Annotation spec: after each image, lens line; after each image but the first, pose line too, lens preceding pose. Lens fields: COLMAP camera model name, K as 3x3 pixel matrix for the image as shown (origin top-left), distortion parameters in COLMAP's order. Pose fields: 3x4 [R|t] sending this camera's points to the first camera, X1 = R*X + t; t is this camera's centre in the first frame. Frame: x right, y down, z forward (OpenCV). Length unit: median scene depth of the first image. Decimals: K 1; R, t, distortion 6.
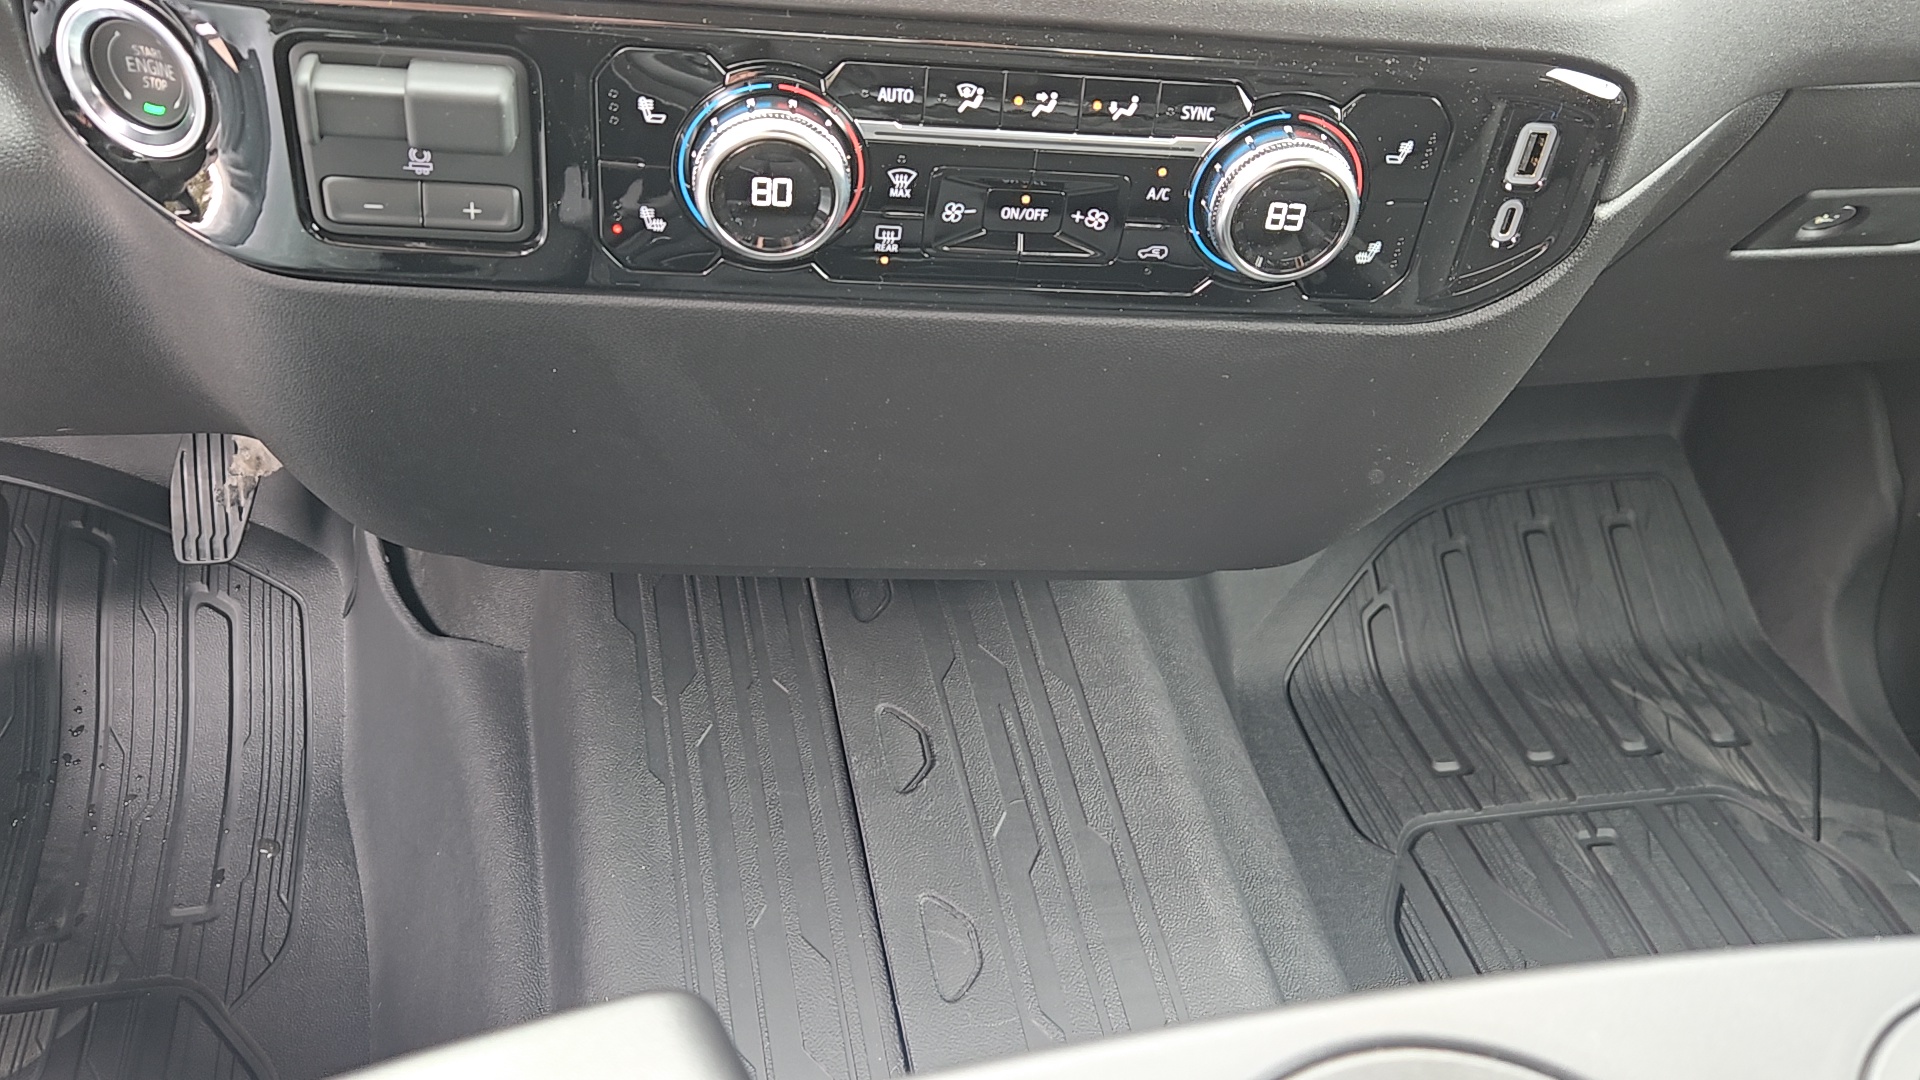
lens RADIAL K [[1608.5, 0, 960.0], [0, 1608.5, 540.0], [0, 0, 1]] dist [0.017598, -0.004553]
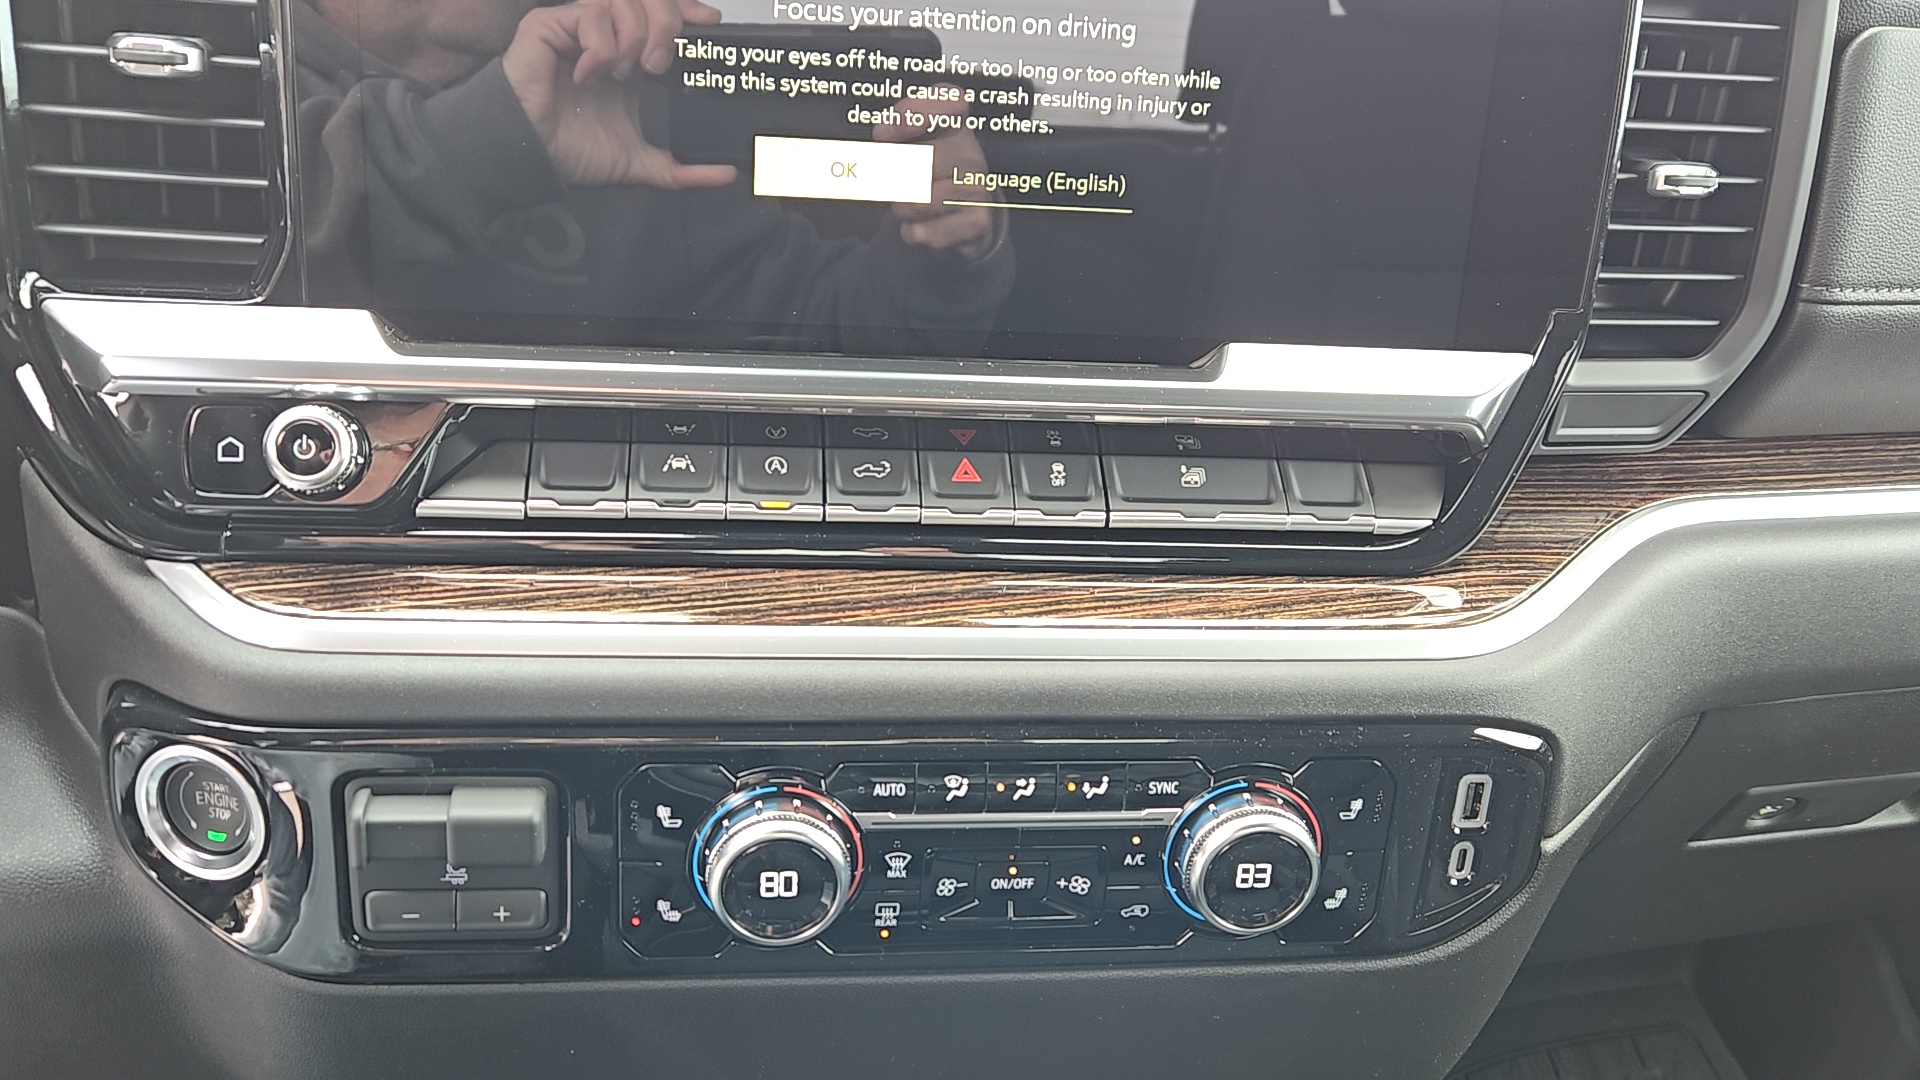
lens RADIAL K [[1608.5, 0, 960.0], [0, 1608.5, 540.0], [0, 0, 1]] dist [0.017598, -0.004553]
pose [[0.998628, -0.051984, 0.006252, 0.010316], [0.051256, 0.946223, -0.319430, -0.079769], [0.010690, 0.319313, 0.947589, -0.099905]]
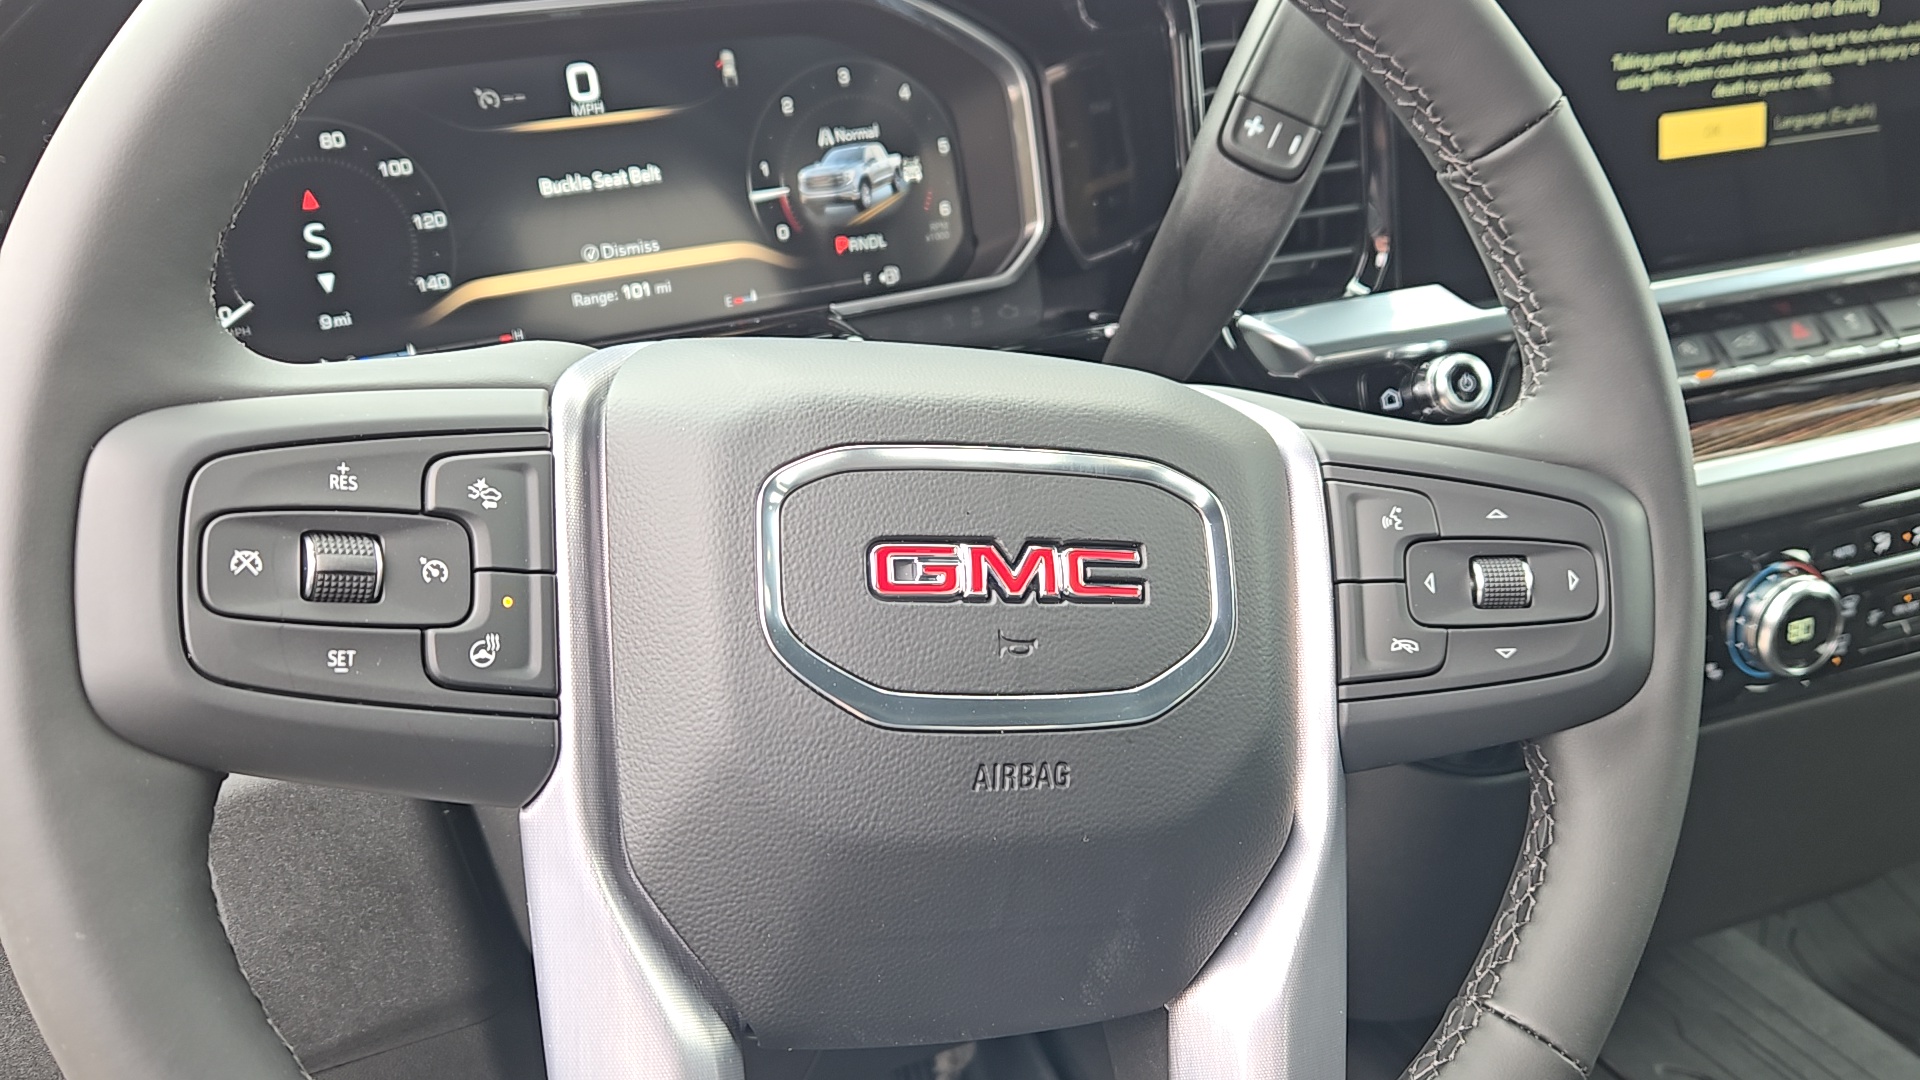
lens RADIAL K [[1608.5, 0, 960.0], [0, 1608.5, 540.0], [0, 0, 1]] dist [0.017598, -0.004553]
pose [[0.955809, -0.251368, 0.152459, -1.062239], [0.288291, 0.903008, -0.318536, -0.032538], [-0.057602, 0.348412, 0.935570, -0.411382]]
